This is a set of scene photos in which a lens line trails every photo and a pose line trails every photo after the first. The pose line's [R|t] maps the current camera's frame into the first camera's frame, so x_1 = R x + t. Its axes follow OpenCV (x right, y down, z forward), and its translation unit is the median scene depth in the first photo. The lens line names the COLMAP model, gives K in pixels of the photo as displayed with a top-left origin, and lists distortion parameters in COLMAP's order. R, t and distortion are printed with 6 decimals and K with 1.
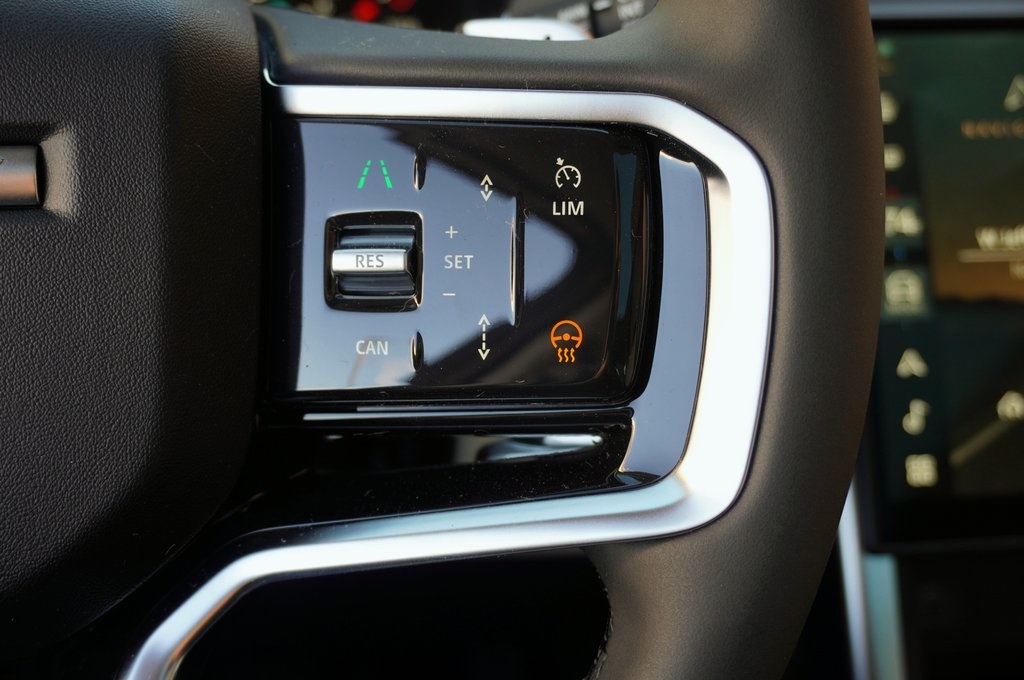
lens RADIAL K [[1267.4, 0, 512.0], [0, 1267.4, 340.0], [0, 0, 1]] dist [0.003993, 0.001025]
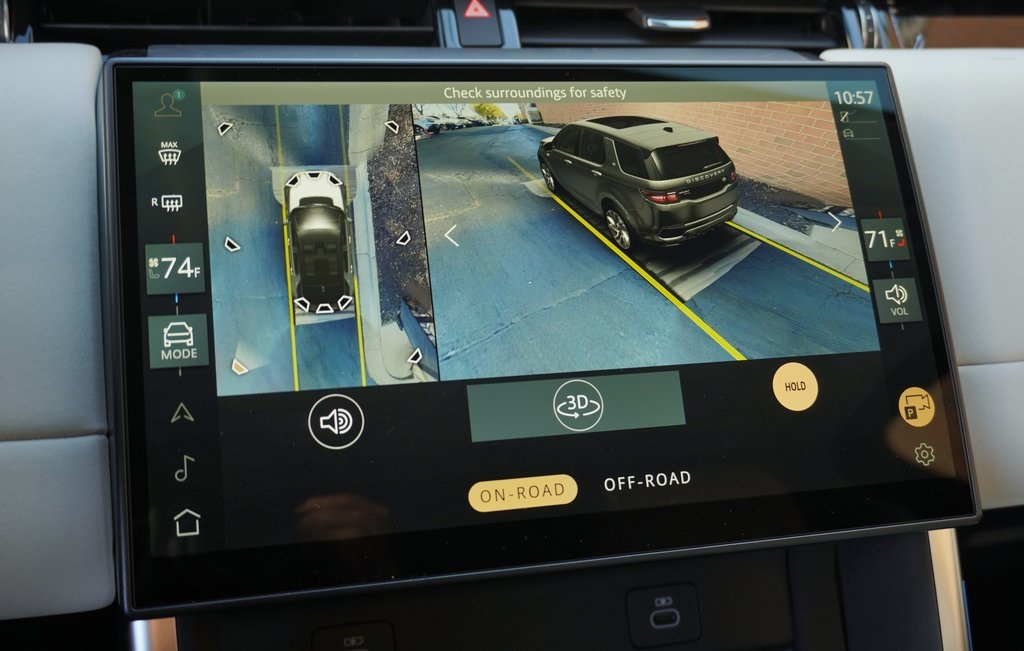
lens RADIAL K [[1113.5, 0, 512.0], [0, 1113.5, 325.5], [0, 0, 1]] dist [0.001225, -0.017488]
pose [[0.992140, -0.030937, 0.121251, 0.737903], [0.039790, 0.996662, -0.071284, 0.035857], [-0.118641, 0.075548, 0.990059, 0.200383]]
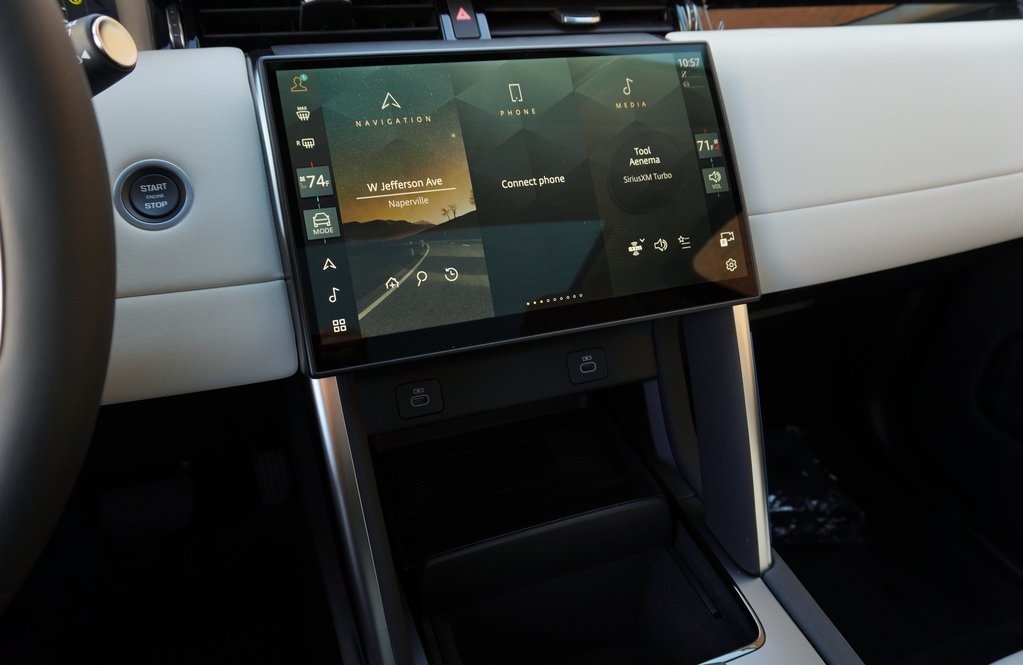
lens RADIAL K [[700.9, 0, 511.5], [0, 700.9, 332.5], [0, 0, 1]] dist [-0.026144, 0.005180]
pose [[0.975083, -0.117754, 0.188009, 0.583823], [0.100124, 0.989866, 0.100698, 0.062979], [-0.197961, -0.079365, 0.976992, 0.028583]]
